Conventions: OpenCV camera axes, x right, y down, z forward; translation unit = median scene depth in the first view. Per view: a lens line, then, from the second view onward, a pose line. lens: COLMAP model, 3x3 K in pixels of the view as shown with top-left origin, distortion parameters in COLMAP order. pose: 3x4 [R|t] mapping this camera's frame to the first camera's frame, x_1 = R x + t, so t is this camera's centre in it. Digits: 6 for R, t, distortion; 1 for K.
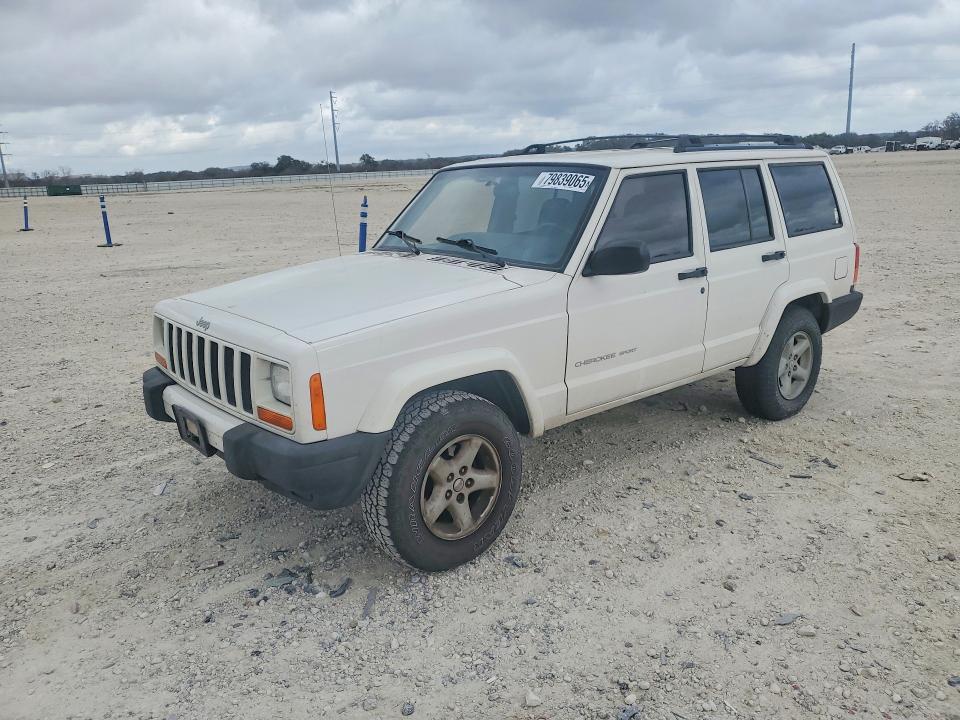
lens RADIAL K [[745.2, 0, 475.5], [0, 745.2, 357.5], [0, 0, 1]] dist [0.007120, 0.002154]
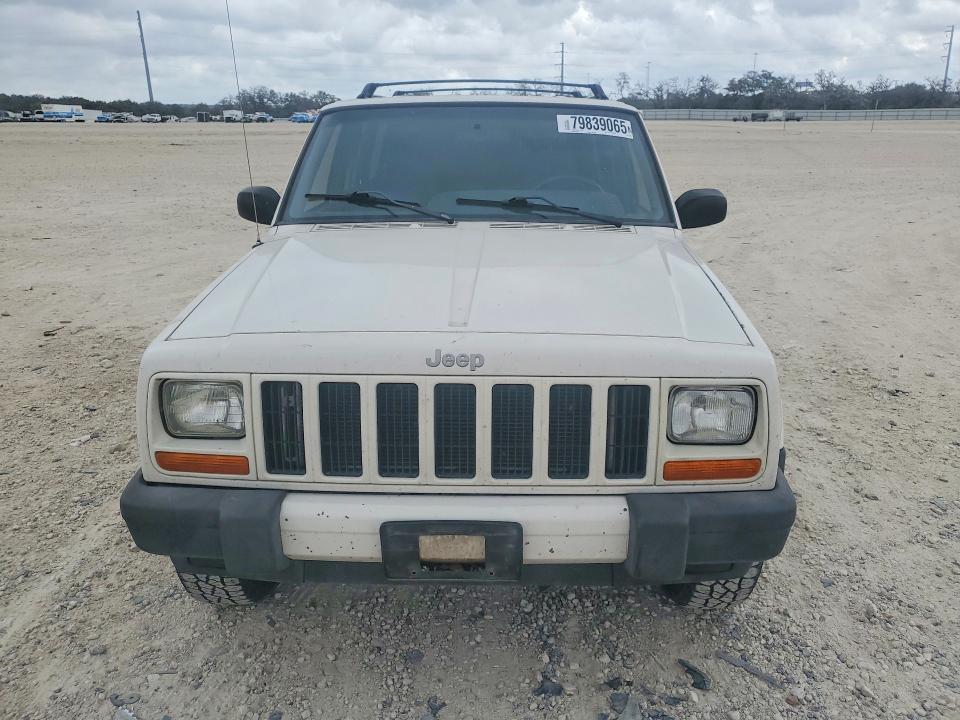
lens RADIAL K [[745.2, 0, 475.5], [0, 745.2, 357.5], [0, 0, 1]] dist [0.007120, 0.002154]
pose [[0.652912, -0.188959, 0.733485, -0.428417], [0.160208, 0.980924, 0.110095, -0.059187], [-0.740296, 0.045628, 0.670730, 0.351252]]
